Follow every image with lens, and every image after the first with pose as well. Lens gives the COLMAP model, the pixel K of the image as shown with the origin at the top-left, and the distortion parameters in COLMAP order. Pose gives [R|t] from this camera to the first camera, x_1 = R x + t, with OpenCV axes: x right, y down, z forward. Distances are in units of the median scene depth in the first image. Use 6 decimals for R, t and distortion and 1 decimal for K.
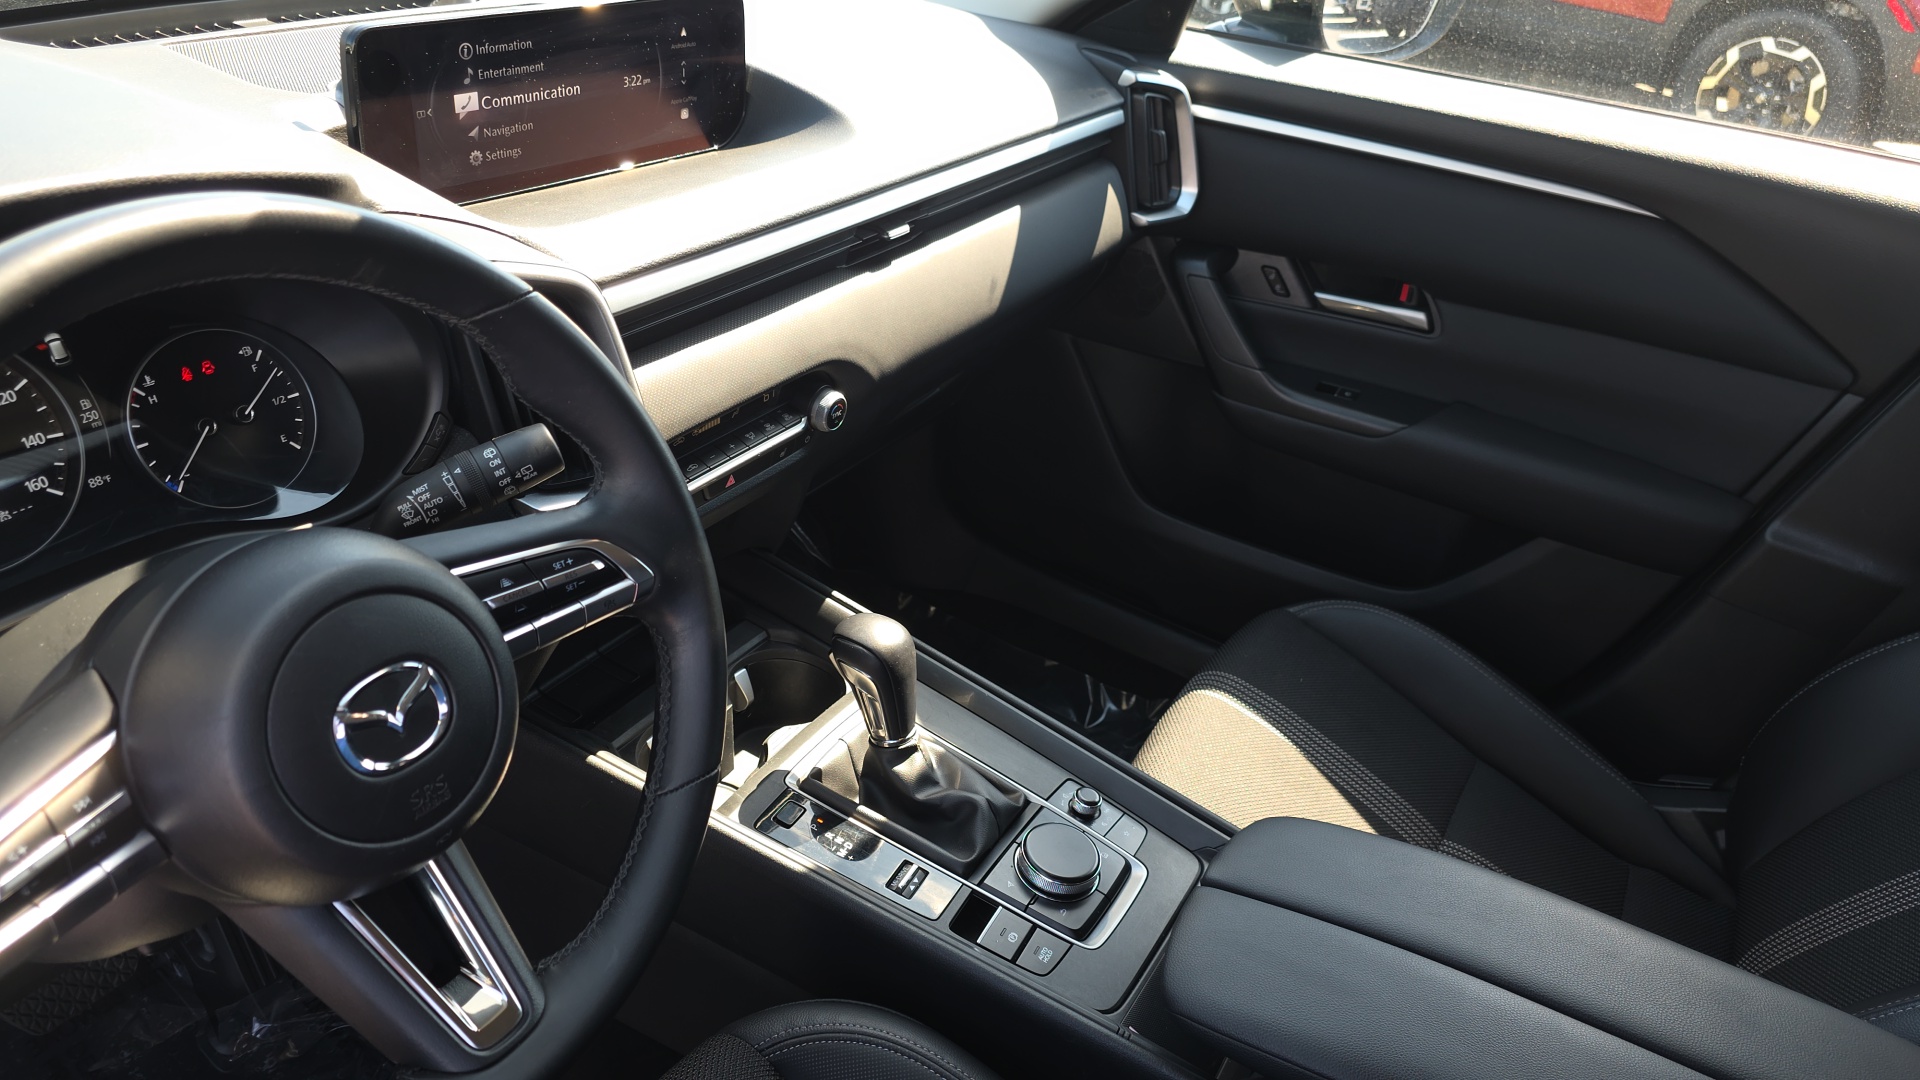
lens RADIAL K [[1311.6, 0, 956.9], [0, 1311.6, 566.9], [0, 0, 1]] dist [0.039259, -0.041552]
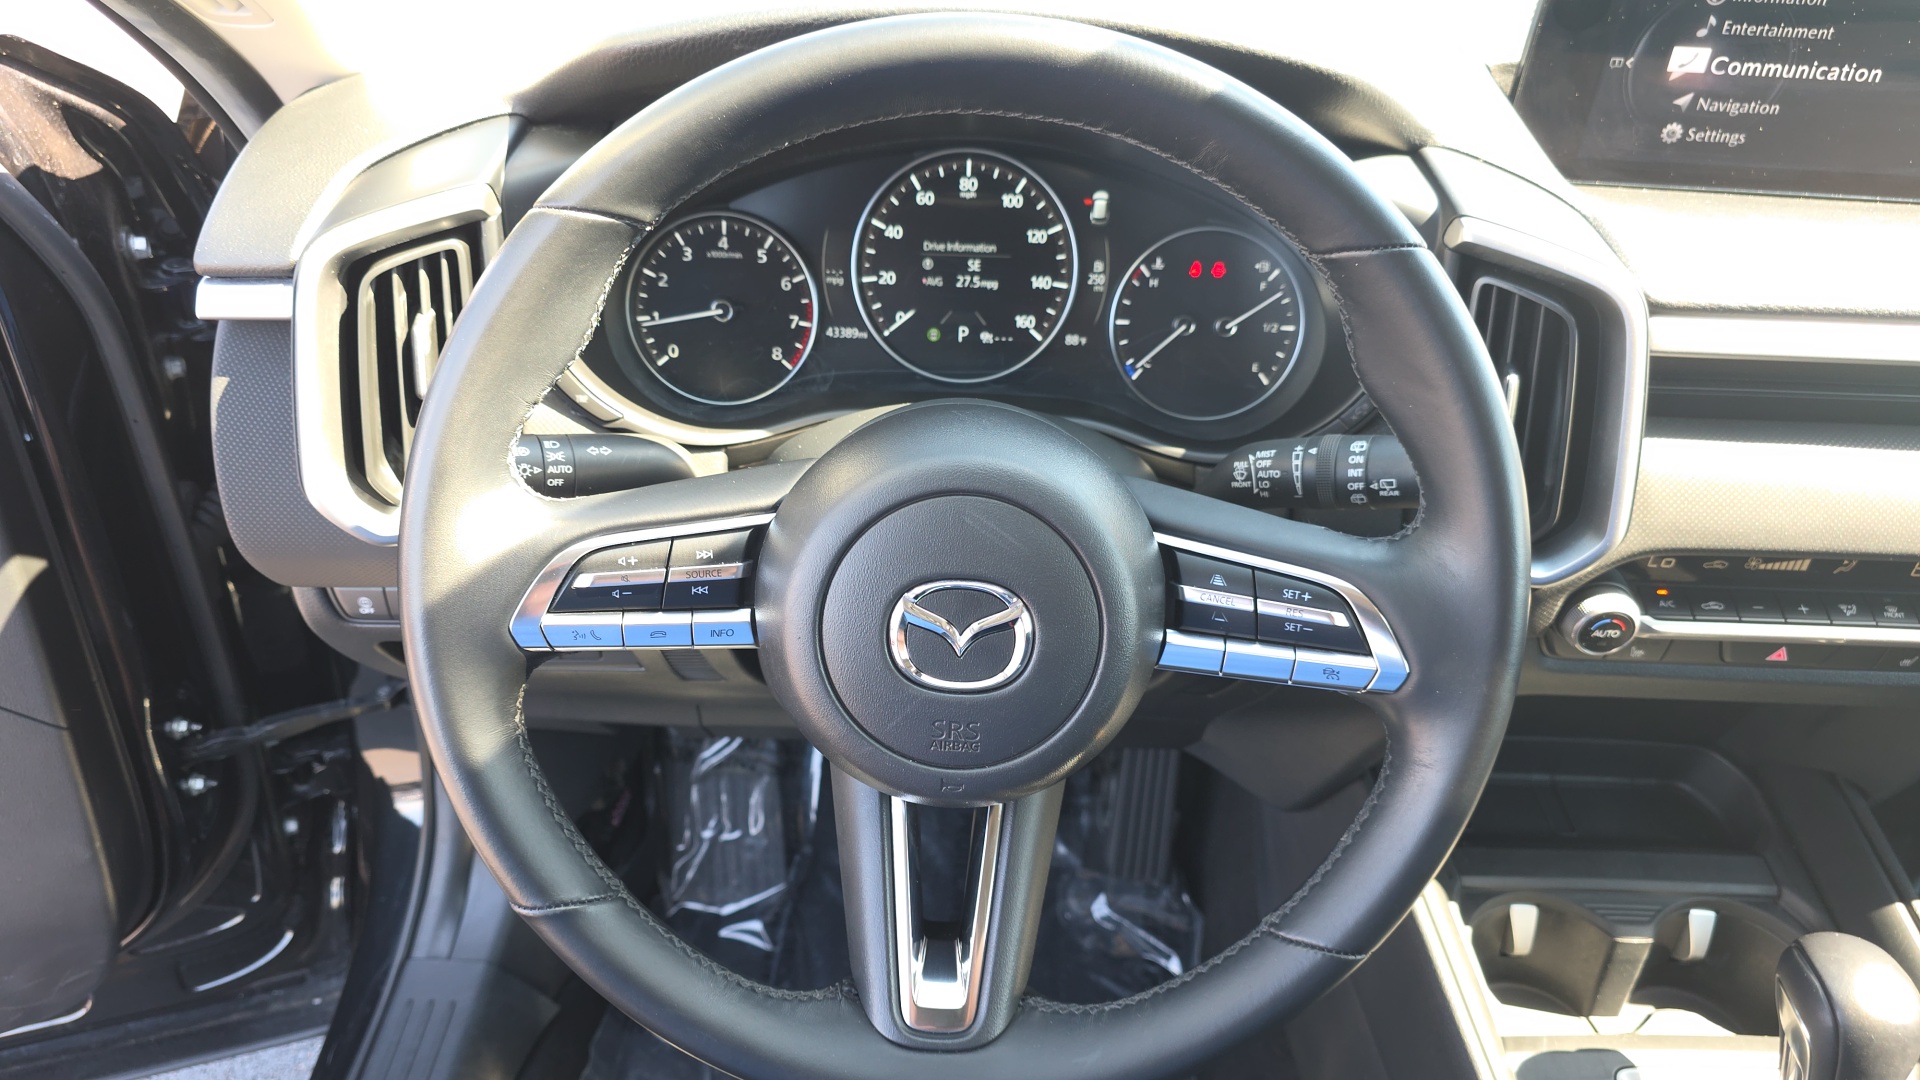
lens RADIAL K [[1319.3, 0, 932.9], [0, 1319.3, 557.2], [0, 0, 1]] dist [0.038875, -0.051521]
pose [[0.488438, 0.419320, -0.765244, 0.094645], [-0.439876, 0.875713, 0.199089, -0.044229], [0.753616, 0.239369, 0.612180, 0.199645]]
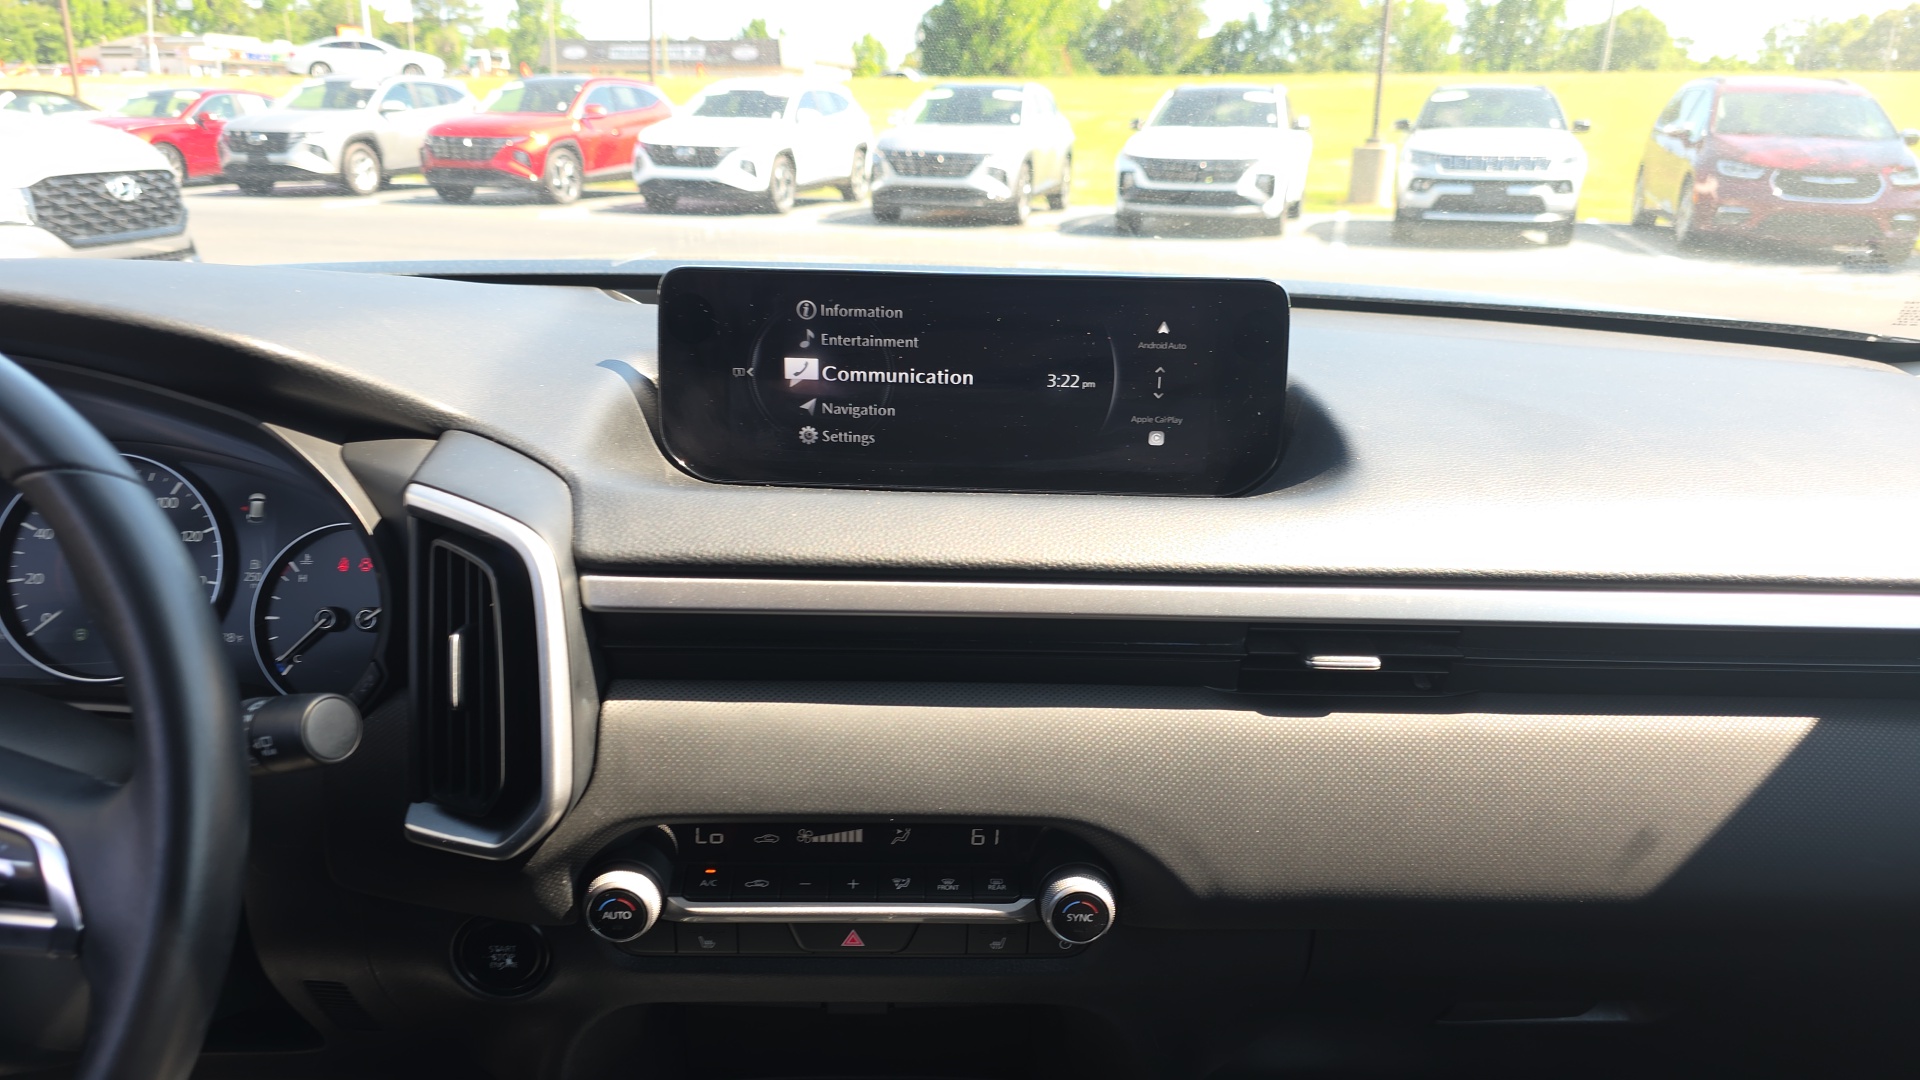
lens RADIAL K [[1312.8, 0, 949.9], [0, 1312.8, 520.6], [0, 0, 1]] dist [0.087717, -0.110103]
pose [[0.535527, 0.136345, -0.833439, 0.287306], [-0.423502, 0.897181, -0.125349, -0.151479], [0.730655, 0.420091, 0.538207, 0.498255]]
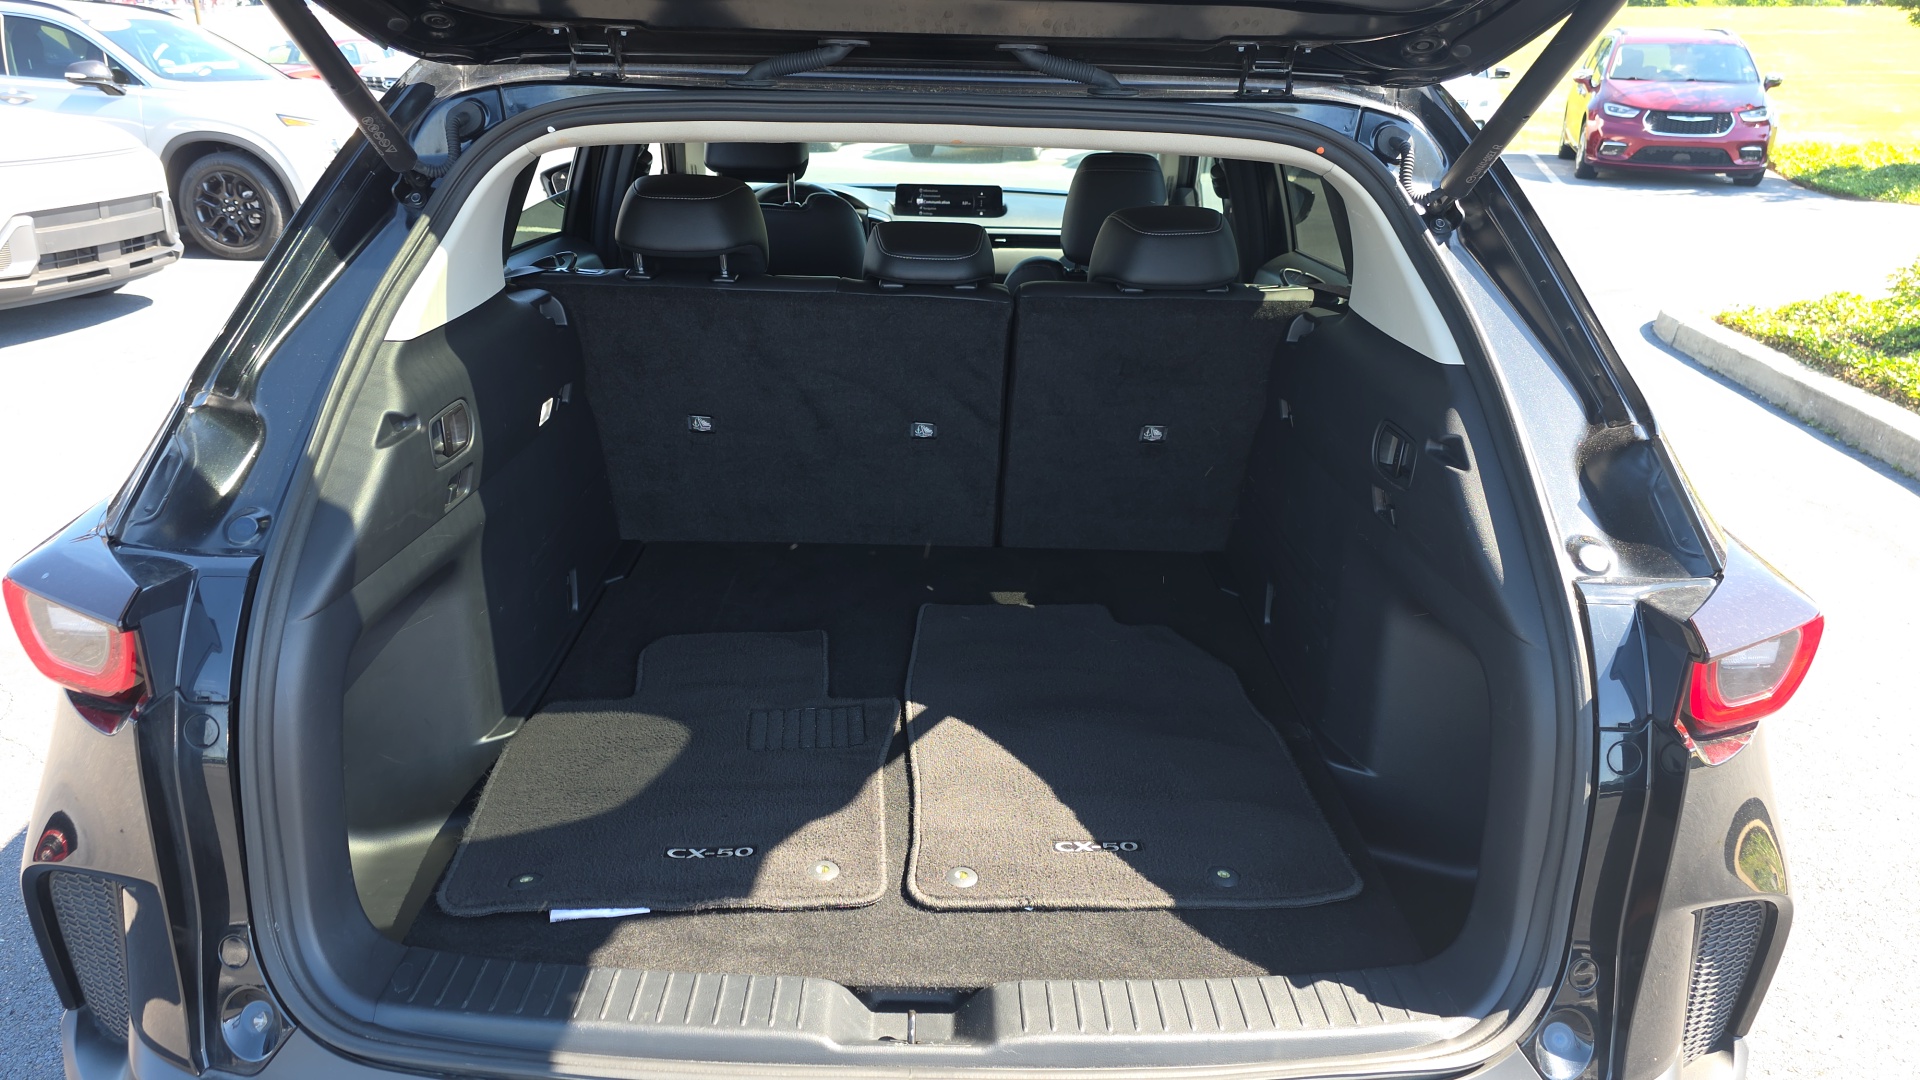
lens RADIAL K [[1311.6, 0, 956.9], [0, 1311.6, 566.9], [0, 0, 1]] dist [0.039259, -0.041552]
pose [[0.519480, 0.208652, -0.828616, 2.552837], [-0.428039, 0.902829, -0.041009, 0.604010], [0.739543, 0.375983, 0.558313, -0.588354]]
